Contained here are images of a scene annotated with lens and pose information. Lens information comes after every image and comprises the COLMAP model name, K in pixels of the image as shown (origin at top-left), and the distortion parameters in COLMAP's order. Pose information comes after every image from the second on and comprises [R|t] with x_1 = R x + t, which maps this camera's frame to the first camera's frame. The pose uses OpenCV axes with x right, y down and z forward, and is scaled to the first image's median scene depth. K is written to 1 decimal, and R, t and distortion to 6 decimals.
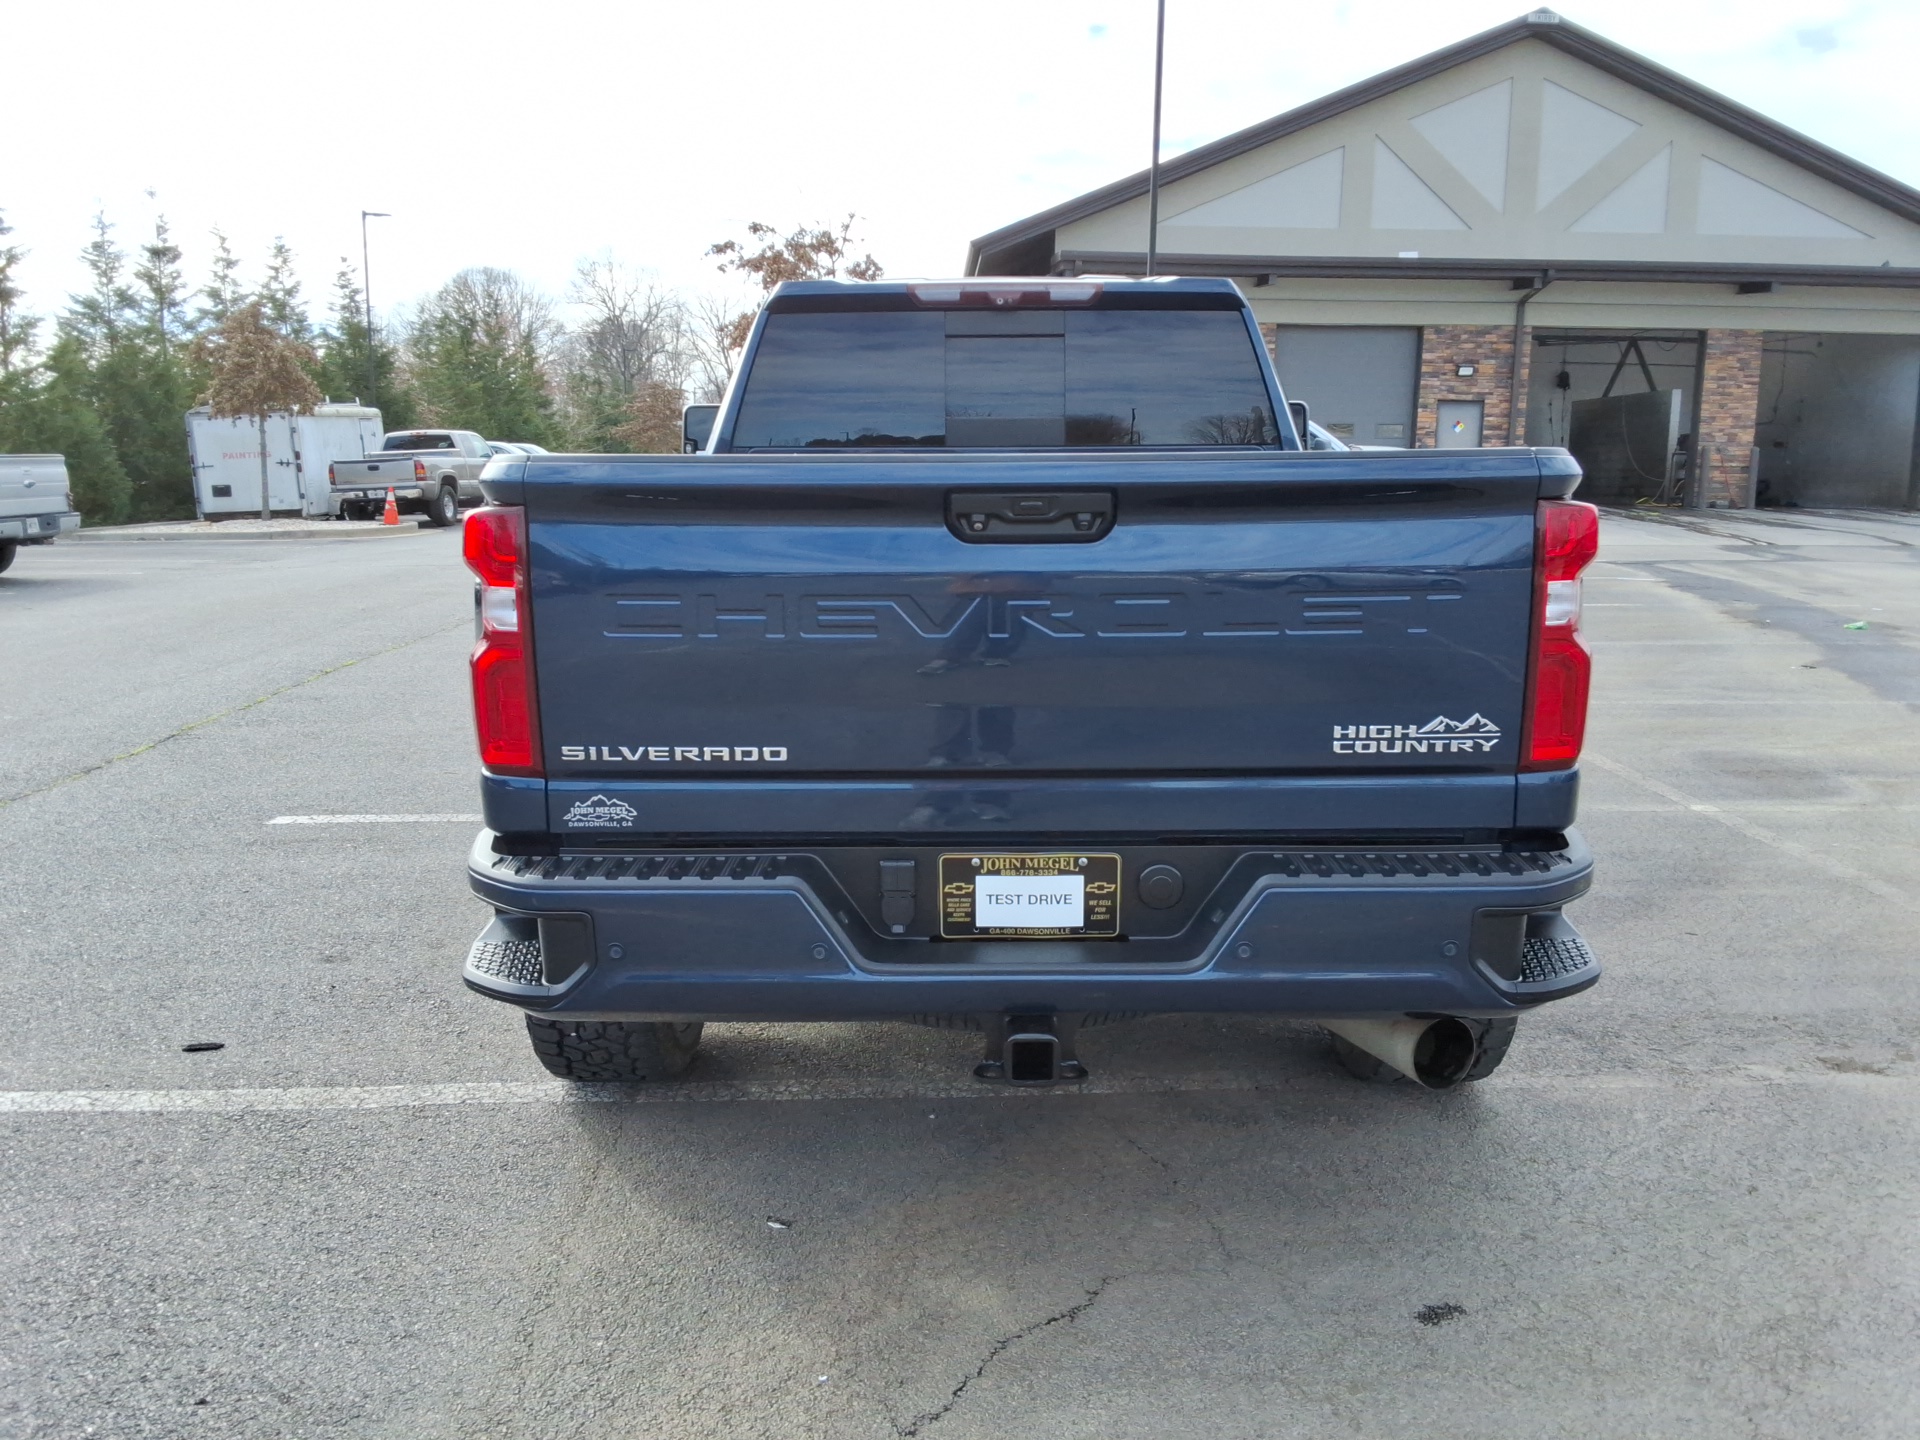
lens RADIAL K [[1540.3, 0, 978.4], [0, 1540.3, 703.4], [0, 0, 1]] dist [0.126083, -0.204334]
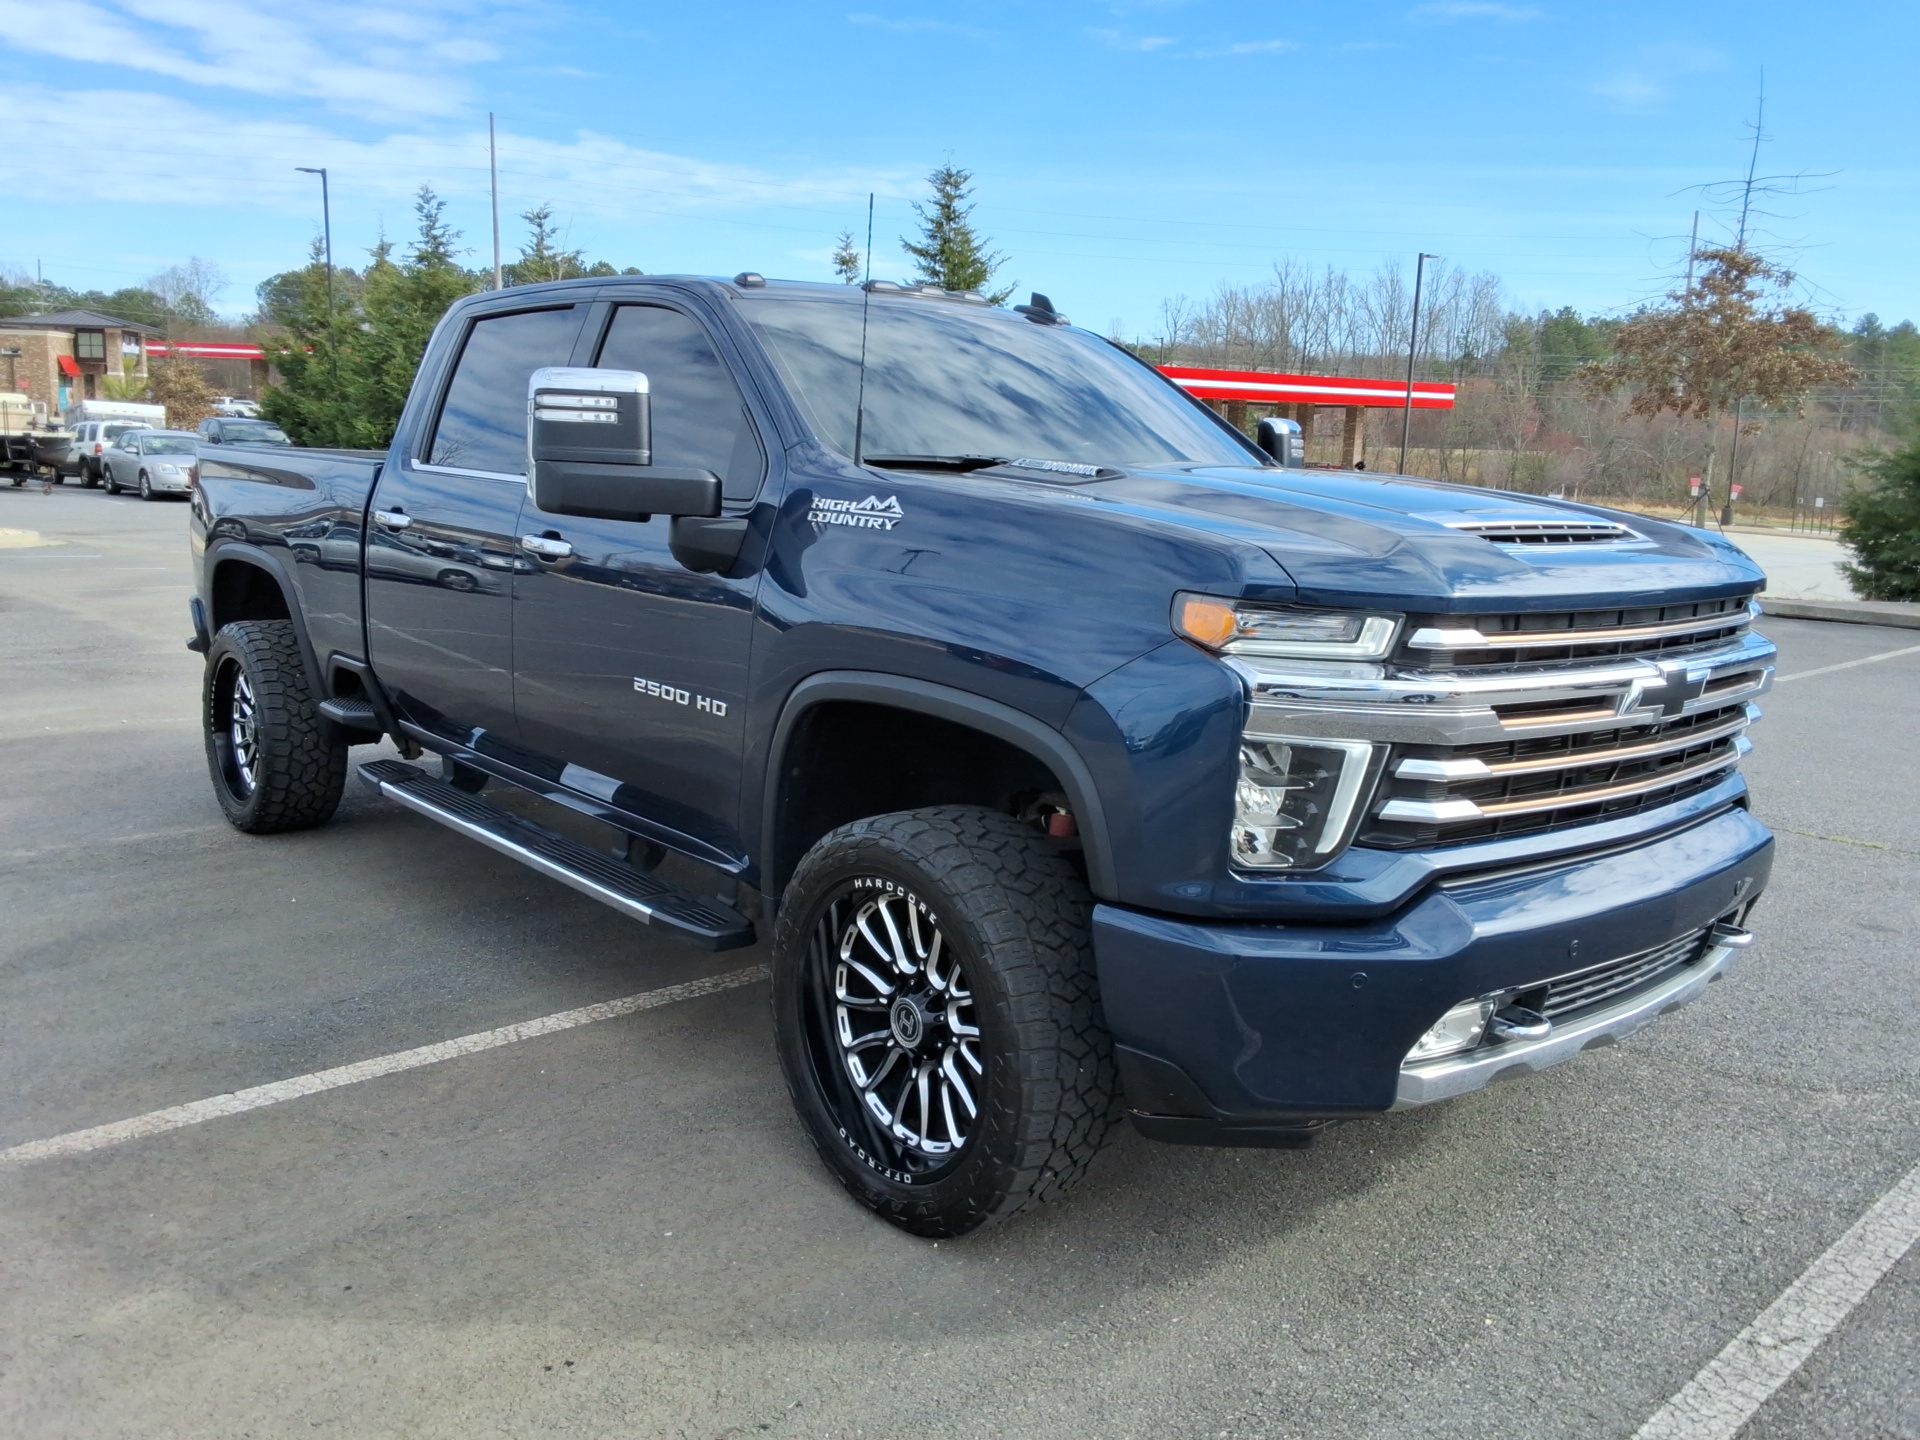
lens RADIAL K [[1540.3, 0, 978.4], [0, 1540.3, 703.4], [0, 0, 1]] dist [0.126083, -0.204334]
pose [[-0.755981, 0.078939, -0.649817, 1.158256], [-0.133185, 0.953389, 0.270760, -0.647447], [0.640902, 0.291236, -0.710230, 3.898918]]
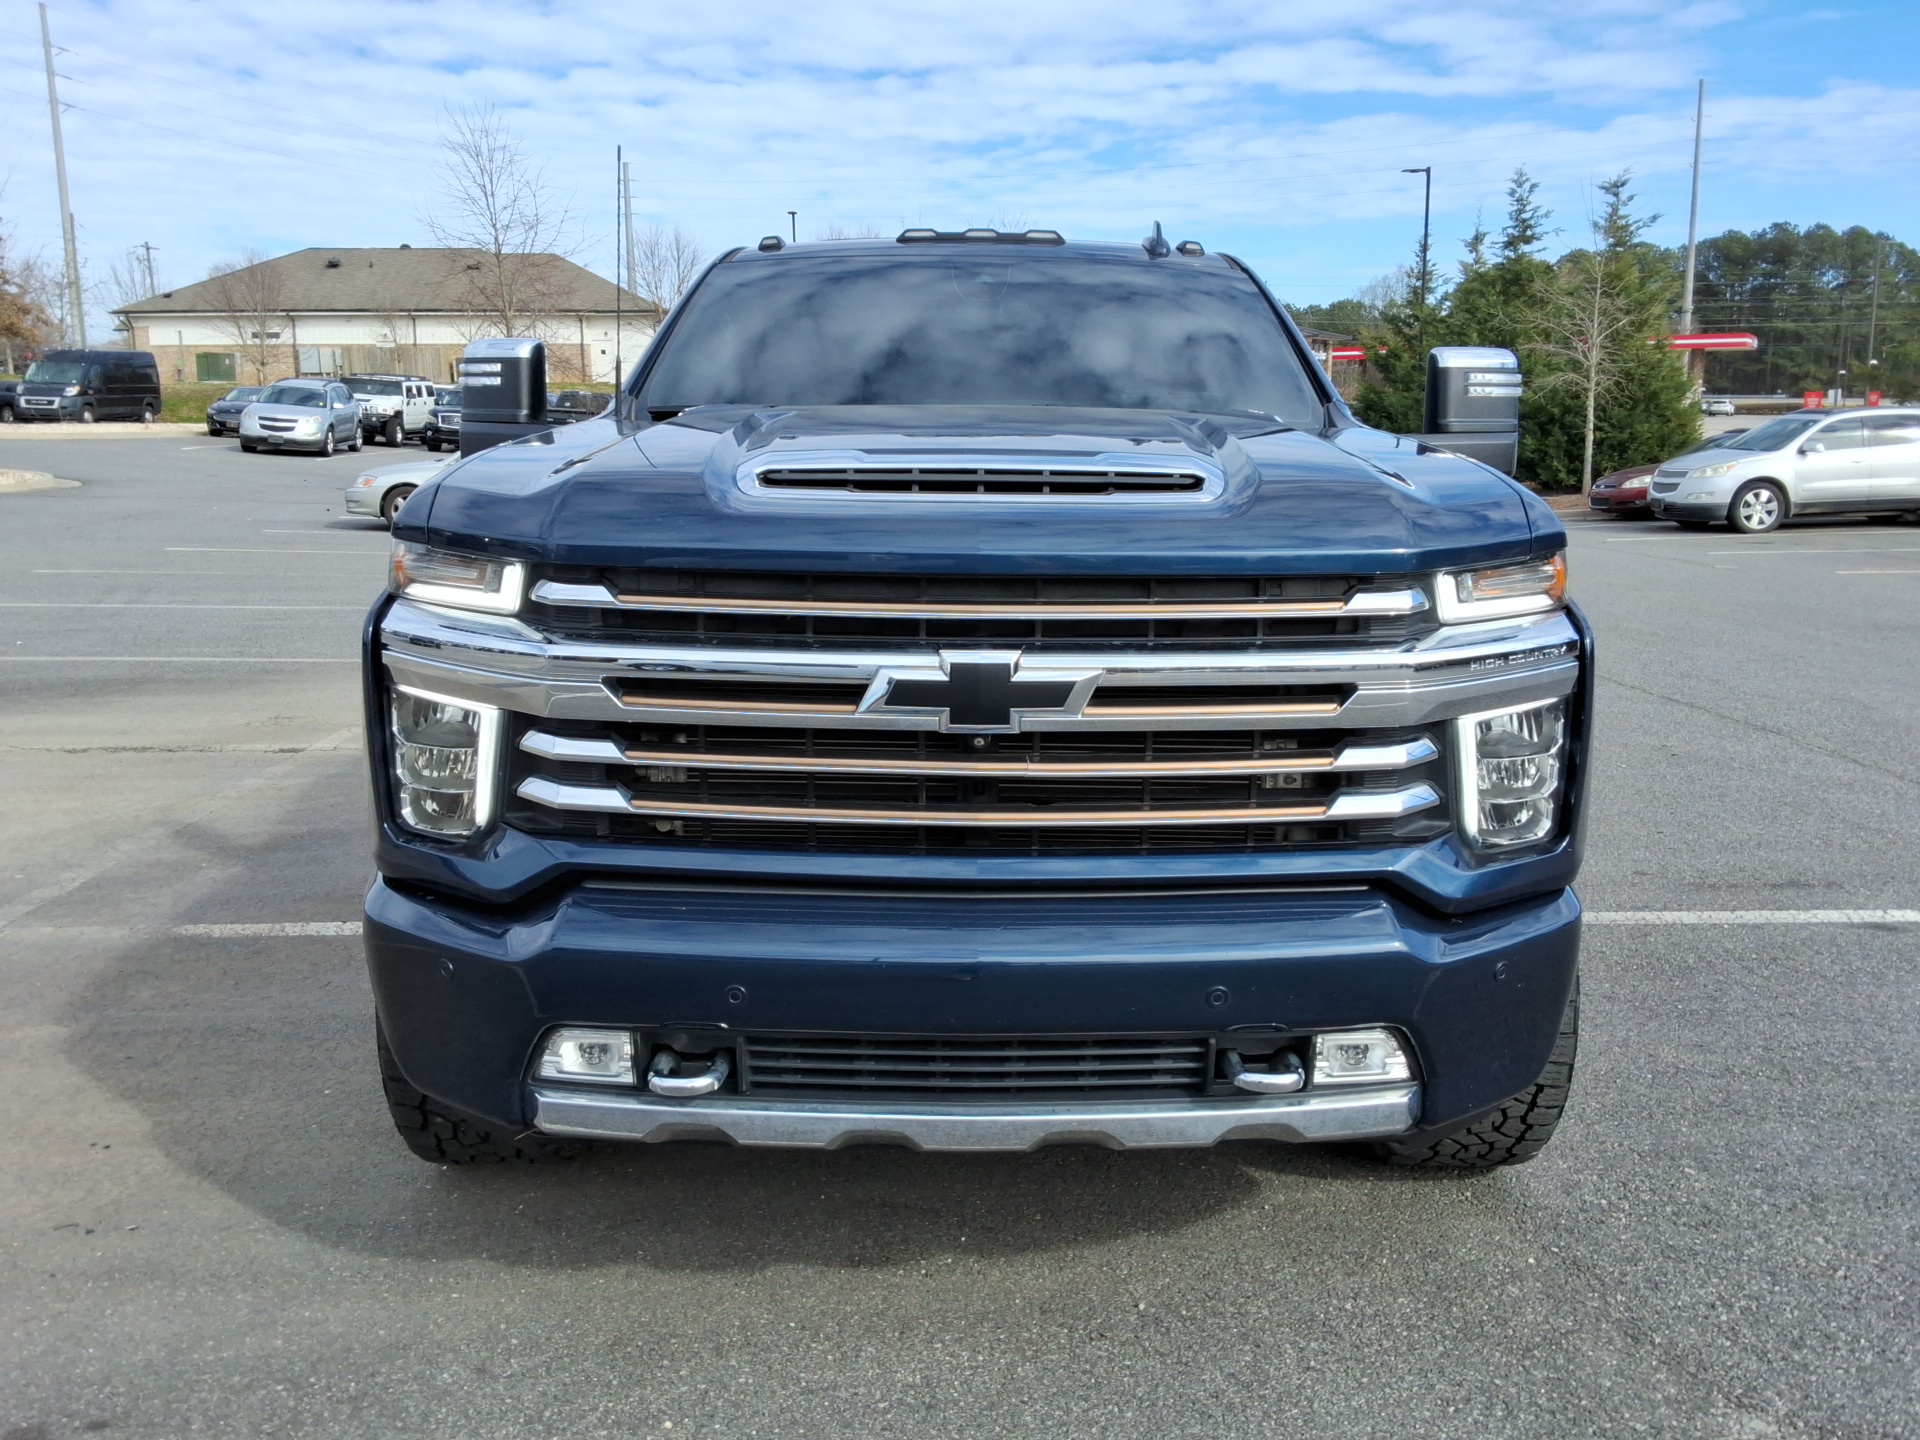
lens RADIAL K [[1560.2, 0, 960.0], [0, 1560.2, 720.0], [0, 0, 1]] dist [0.077456, -0.100739]
pose [[-0.999808, -0.011179, 0.016103, 0.011831], [-0.005125, 0.941951, 0.335712, -0.680901], [-0.018921, 0.335565, -0.941827, 4.203283]]
